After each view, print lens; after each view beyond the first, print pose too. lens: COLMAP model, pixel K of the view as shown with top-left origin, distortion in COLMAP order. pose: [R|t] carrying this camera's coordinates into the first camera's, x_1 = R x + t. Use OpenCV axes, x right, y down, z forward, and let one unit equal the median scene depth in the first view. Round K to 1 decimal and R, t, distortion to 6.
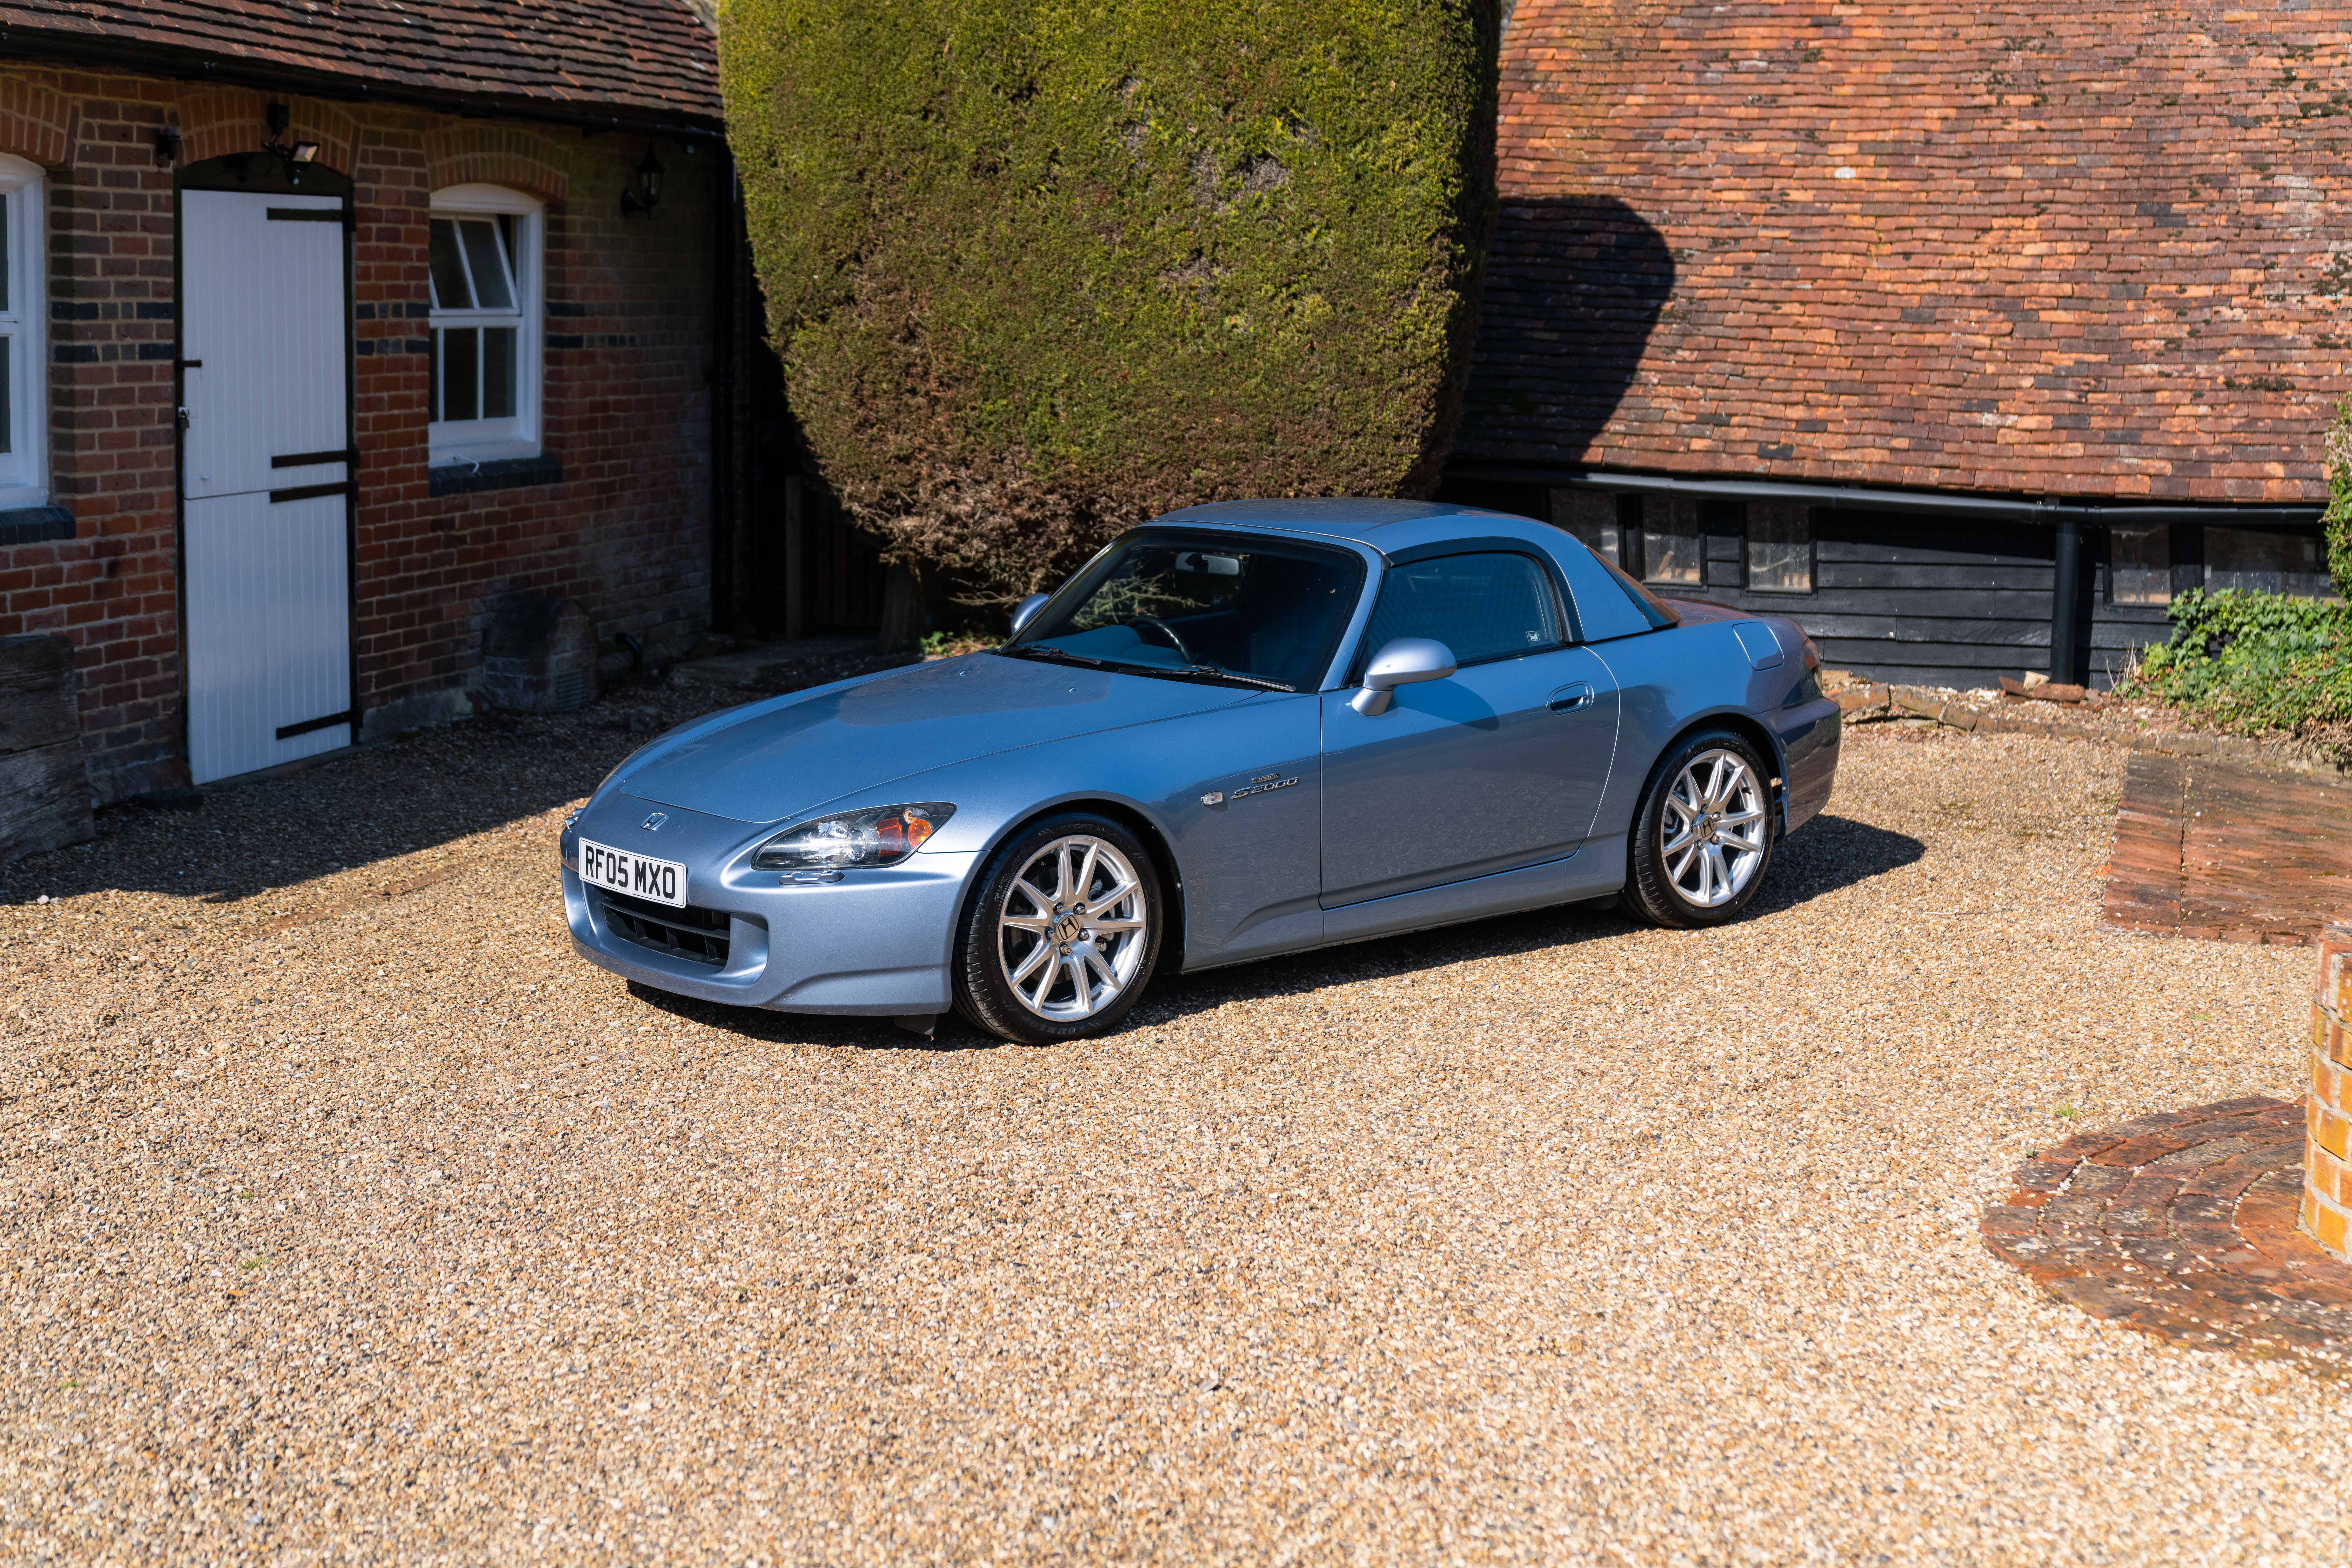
lens RADIAL K [[3151.6, 0, 1183.4], [0, 3151.6, 775.2], [0, 0, 1]] dist [0.005144, 0.005802]
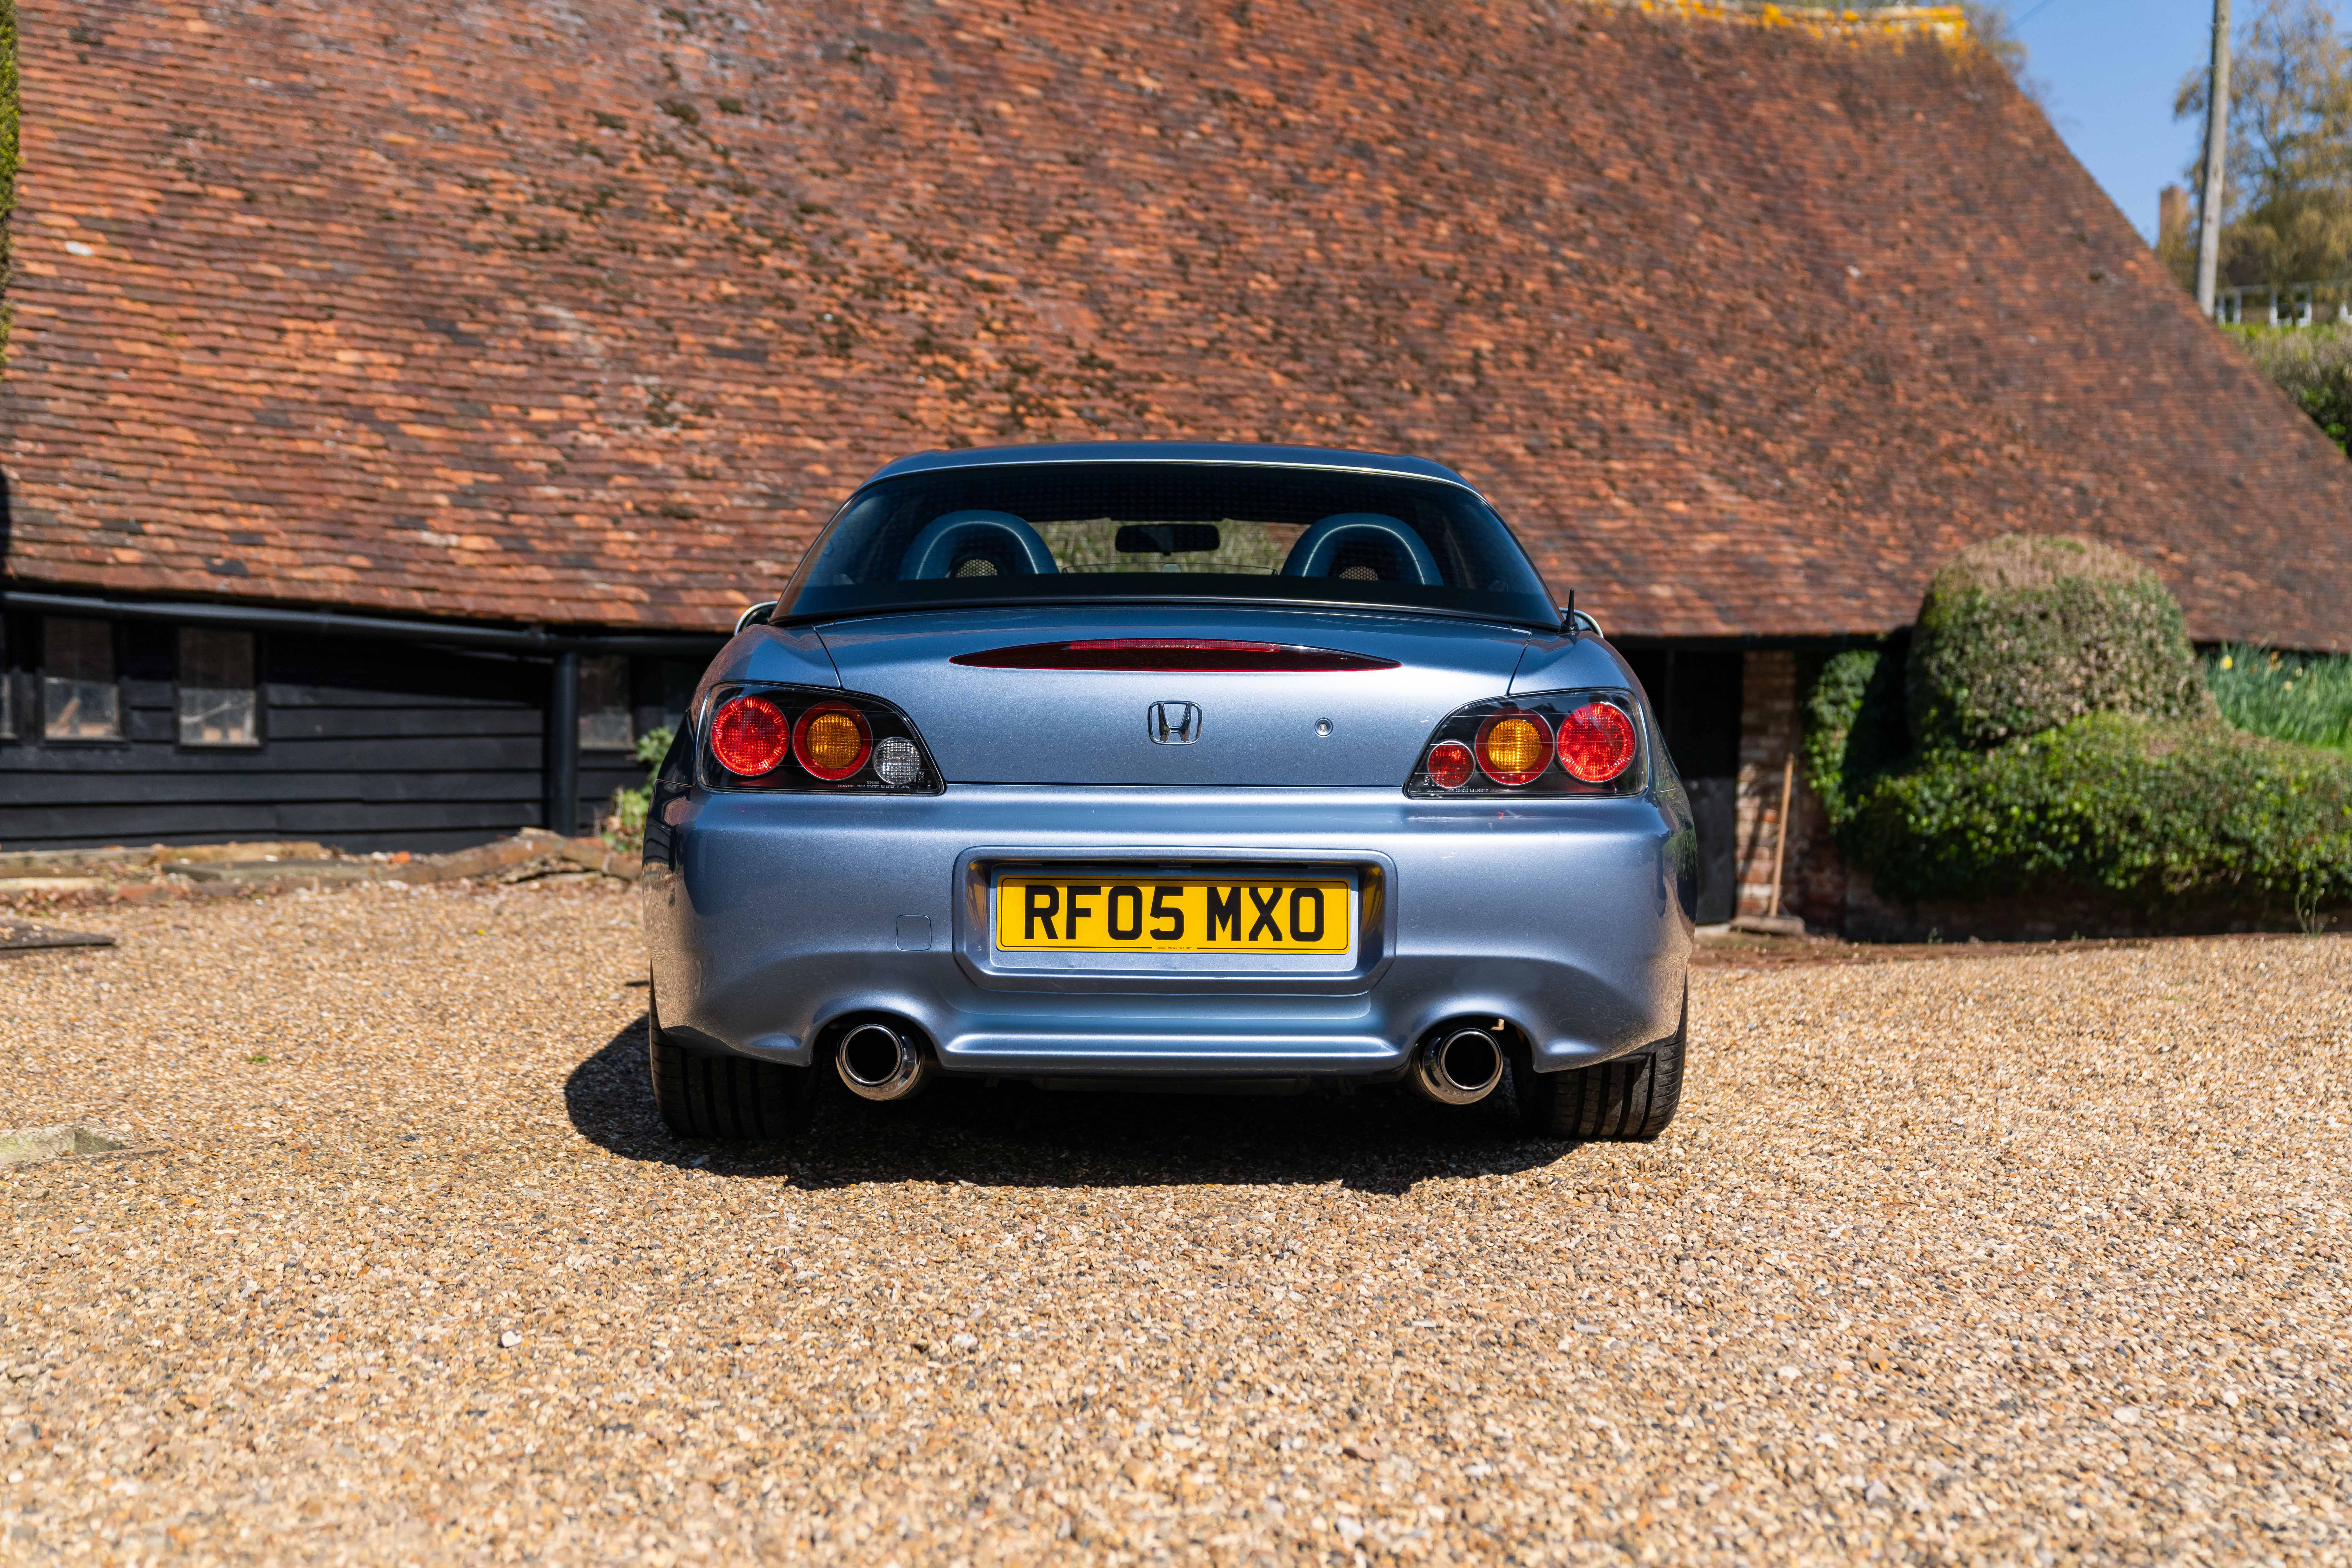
lens RADIAL K [[3005.6, 0, 1202.4], [0, 3005.6, 771.6], [0, 0, 1]] dist [0.004988, 0.011436]
pose [[0.526412, -0.019764, 0.850000, -0.323249], [0.111539, 0.992695, -0.045995, 0.009820], [-0.842882, 0.119021, 0.524771, 0.406441]]
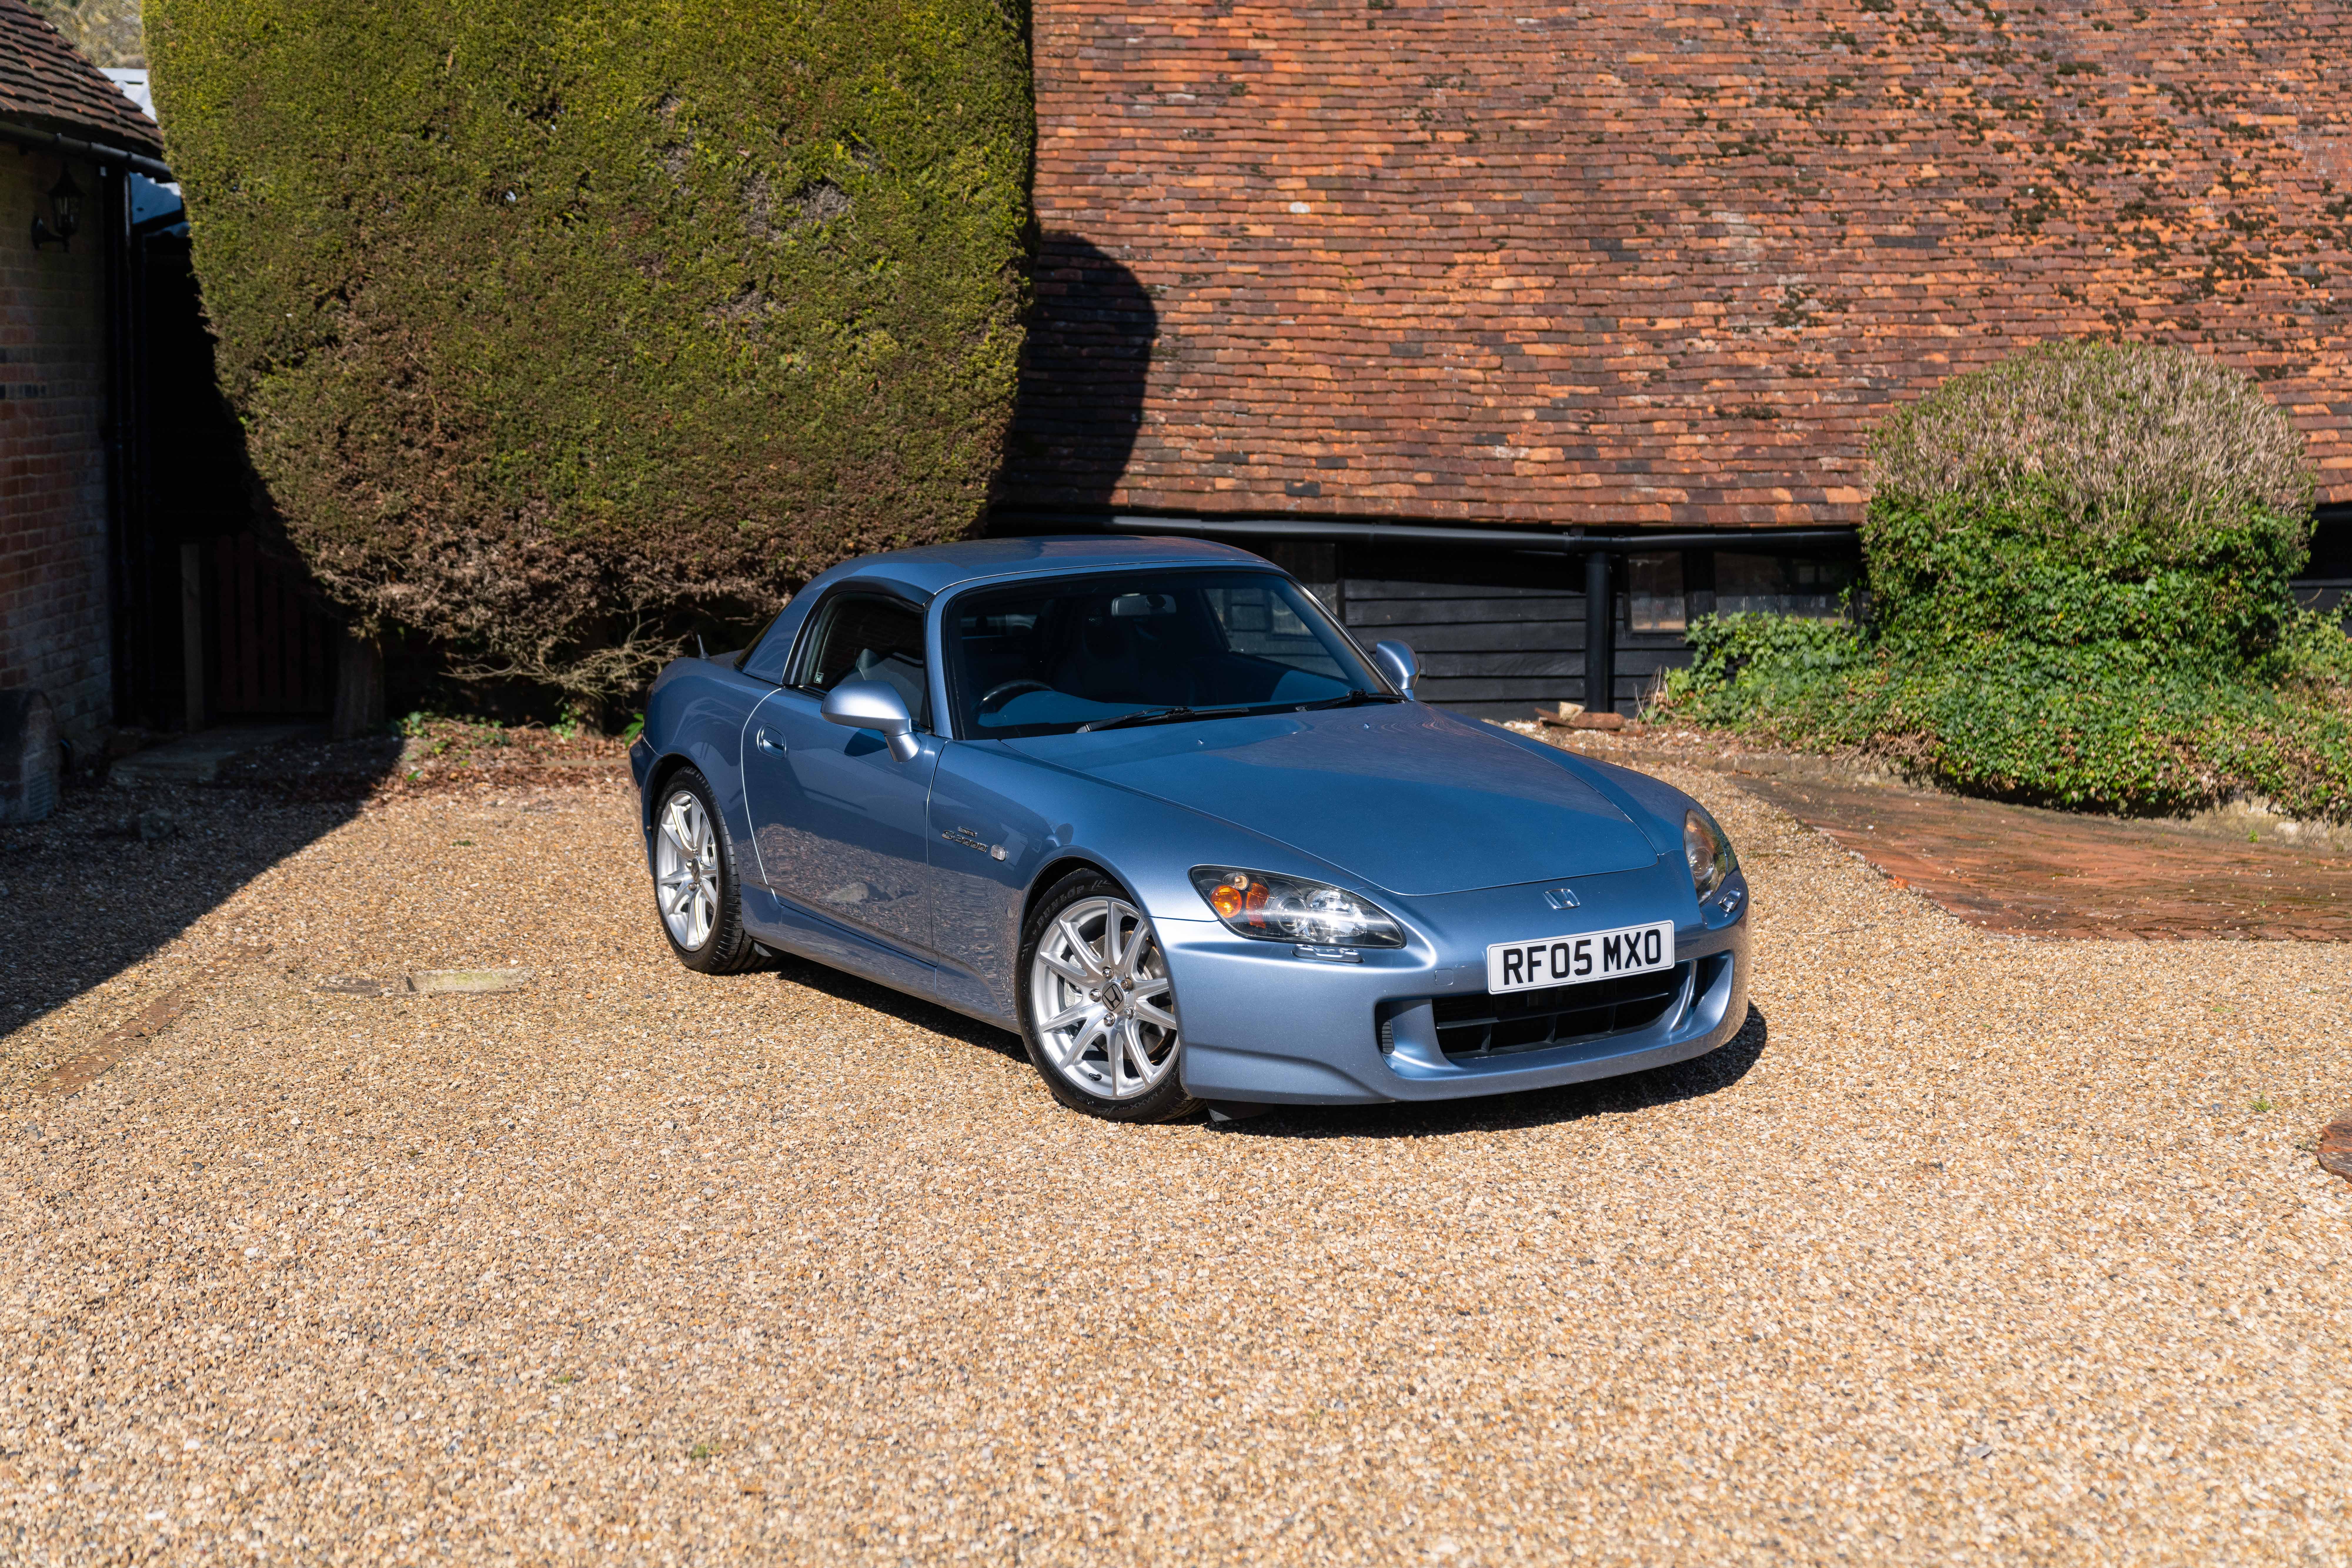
lens RADIAL K [[3276.5, 0, 1176.0], [0, 3276.5, 784.0], [0, 0, 1]] dist [0.008913, 0.002644]
pose [[0.945603, -0.051185, 0.321270, -0.180718], [0.057753, 0.998271, -0.010941, -0.002484], [-0.320154, 0.028900, 0.946925, 0.052442]]
